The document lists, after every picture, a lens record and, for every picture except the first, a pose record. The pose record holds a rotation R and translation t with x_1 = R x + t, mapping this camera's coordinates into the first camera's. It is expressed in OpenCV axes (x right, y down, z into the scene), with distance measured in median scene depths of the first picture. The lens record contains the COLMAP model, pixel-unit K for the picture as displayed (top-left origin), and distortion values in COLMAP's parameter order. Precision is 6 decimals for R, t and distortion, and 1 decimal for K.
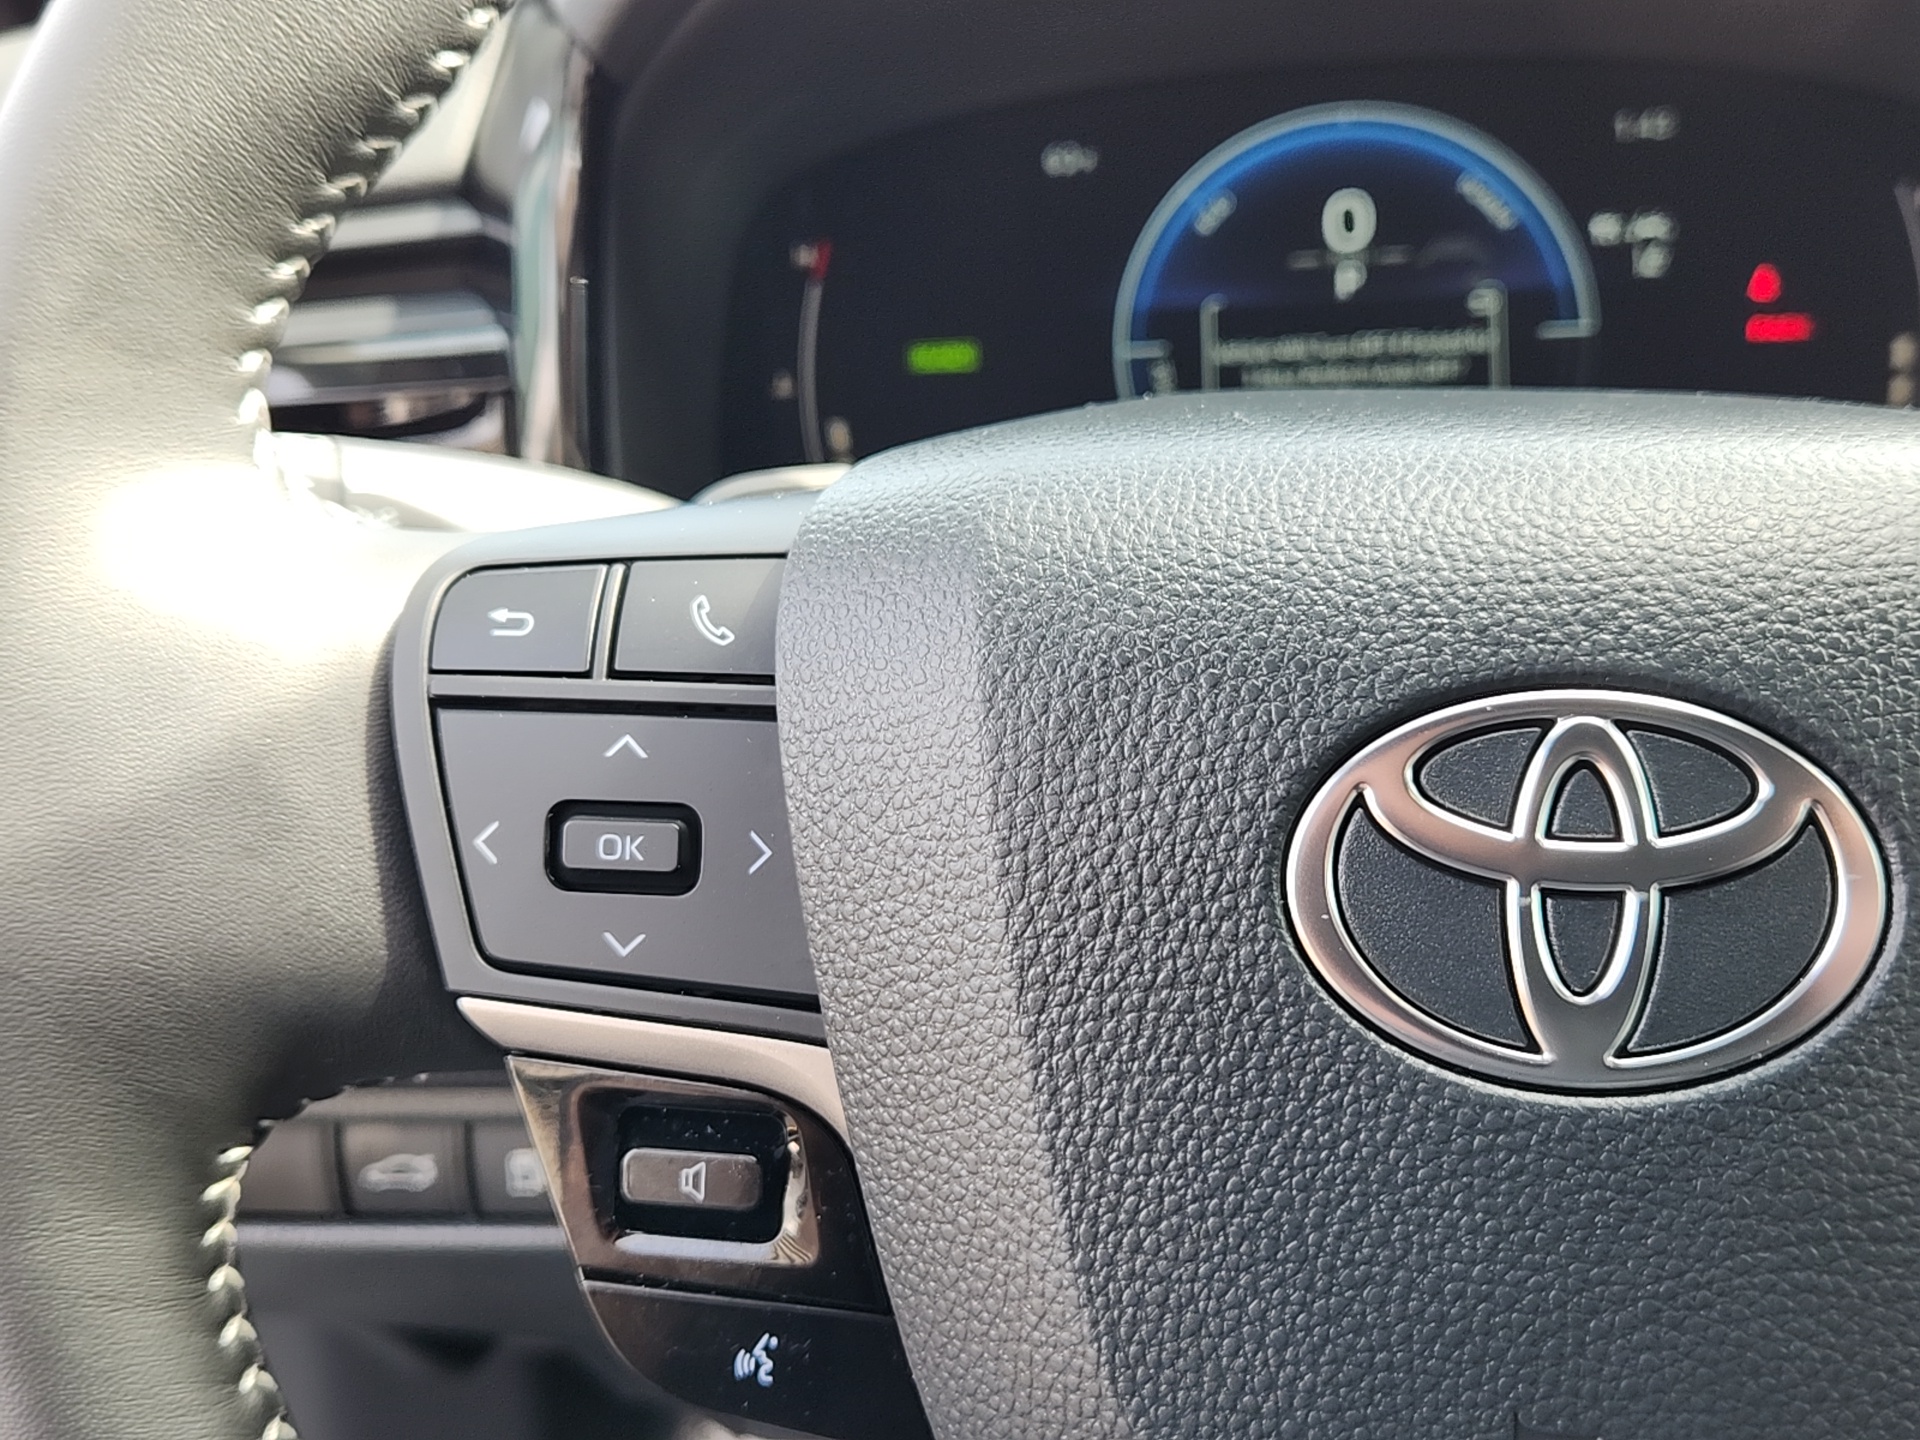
lens RADIAL K [[1993.3, 0, 973.7], [0, 1993.3, 707.2], [0, 0, 1]] dist [0.011103, 0.000000]
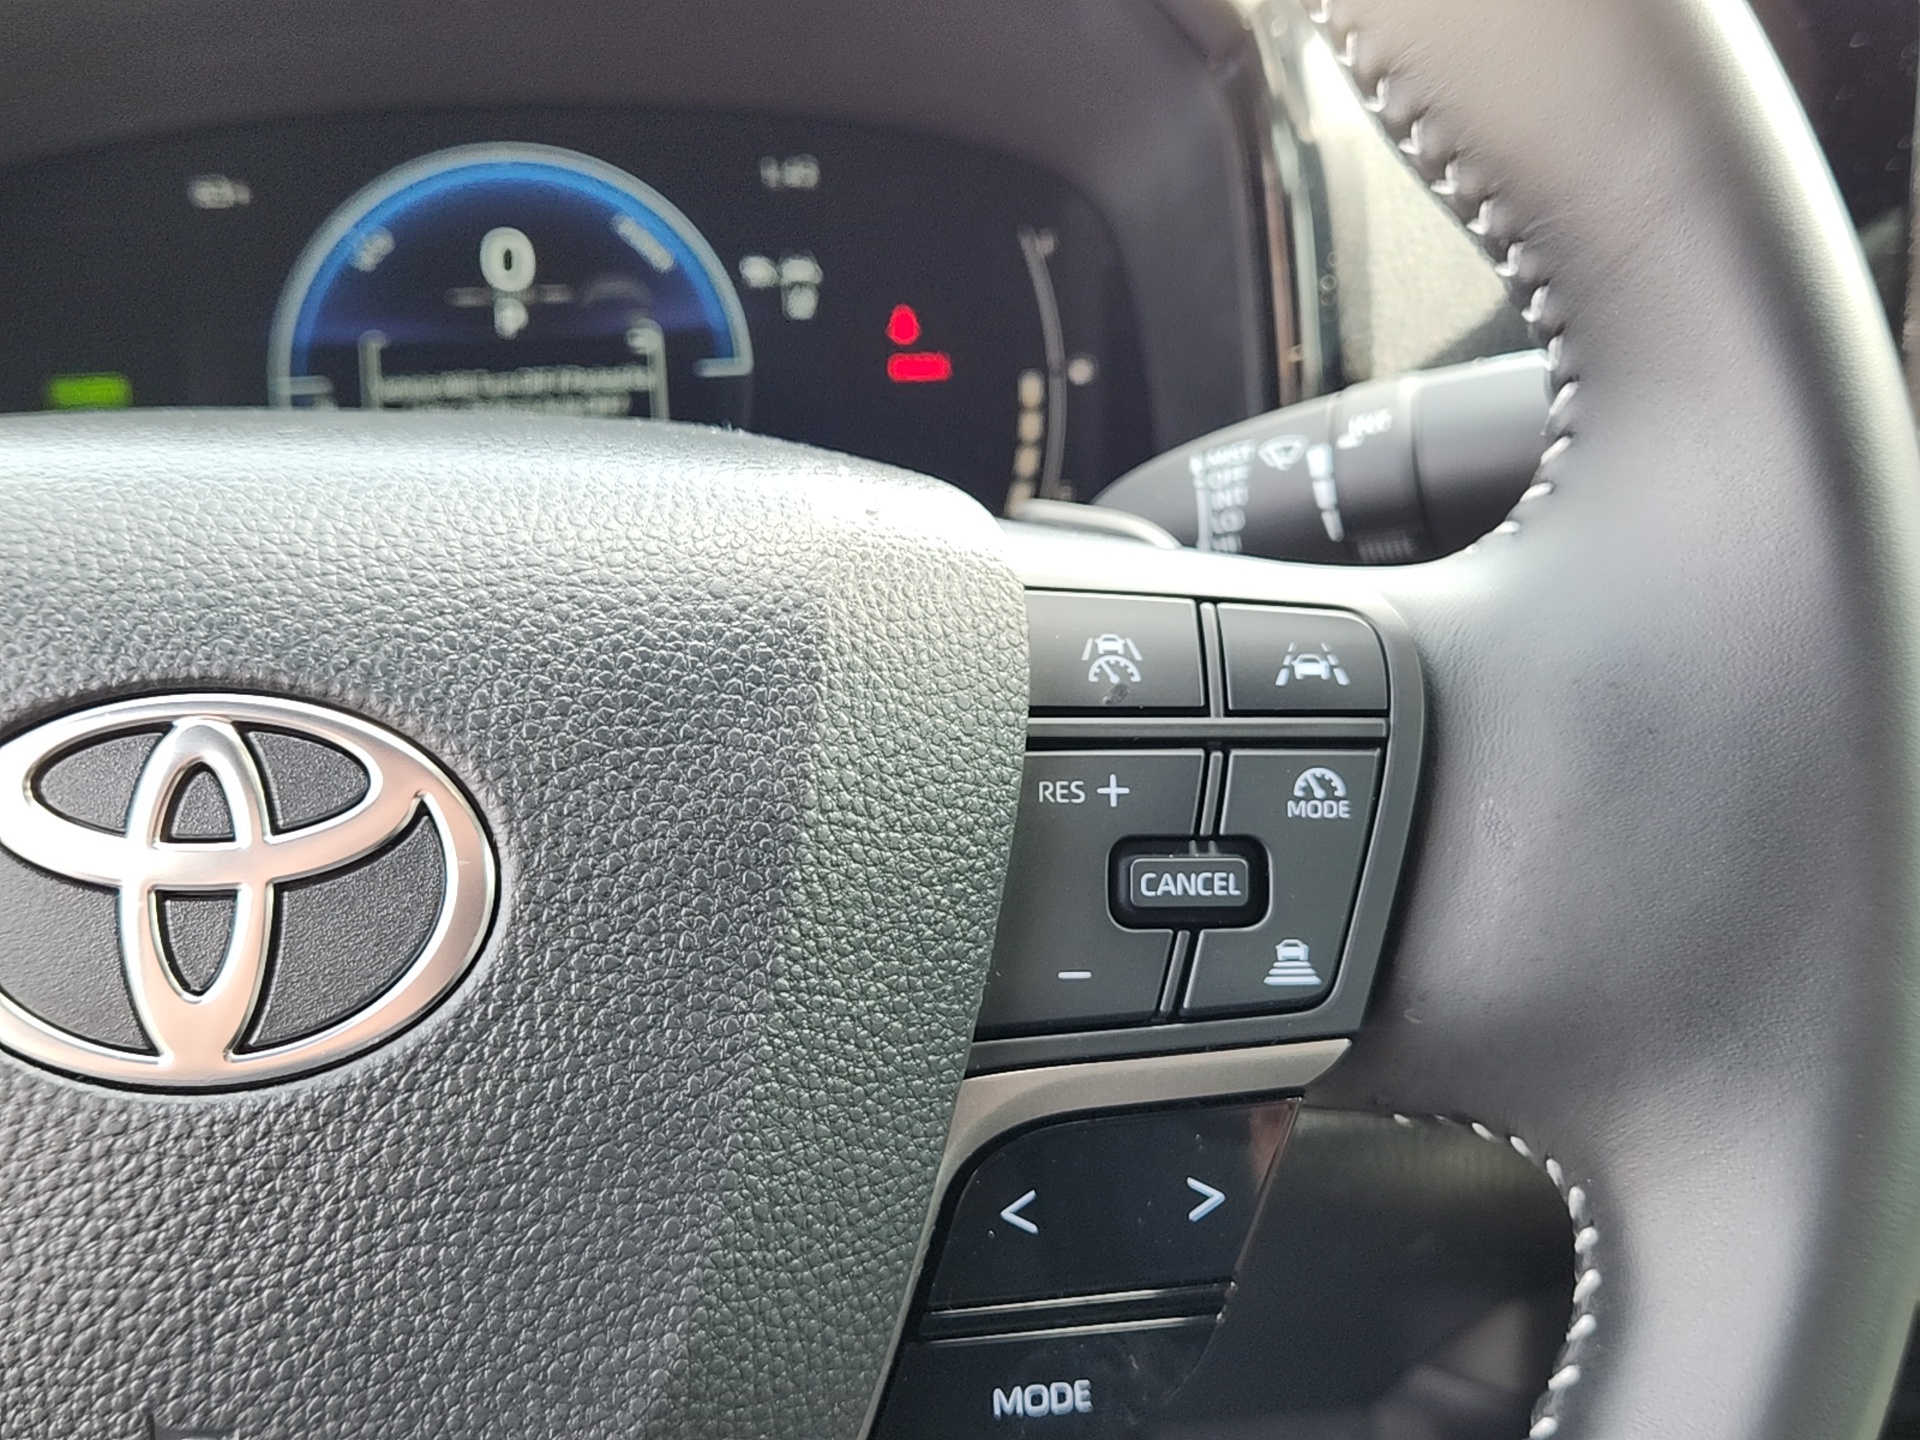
lens RADIAL K [[1993.3, 0, 946.7], [0, 1993.3, 731.8], [0, 0, 1]] dist [0.011103, 0.000000]
pose [[0.976143, -0.033942, 0.214459, 0.455788], [0.037058, 0.999258, -0.010527, 0.035489], [-0.213943, 0.018223, 0.976676, -0.073135]]
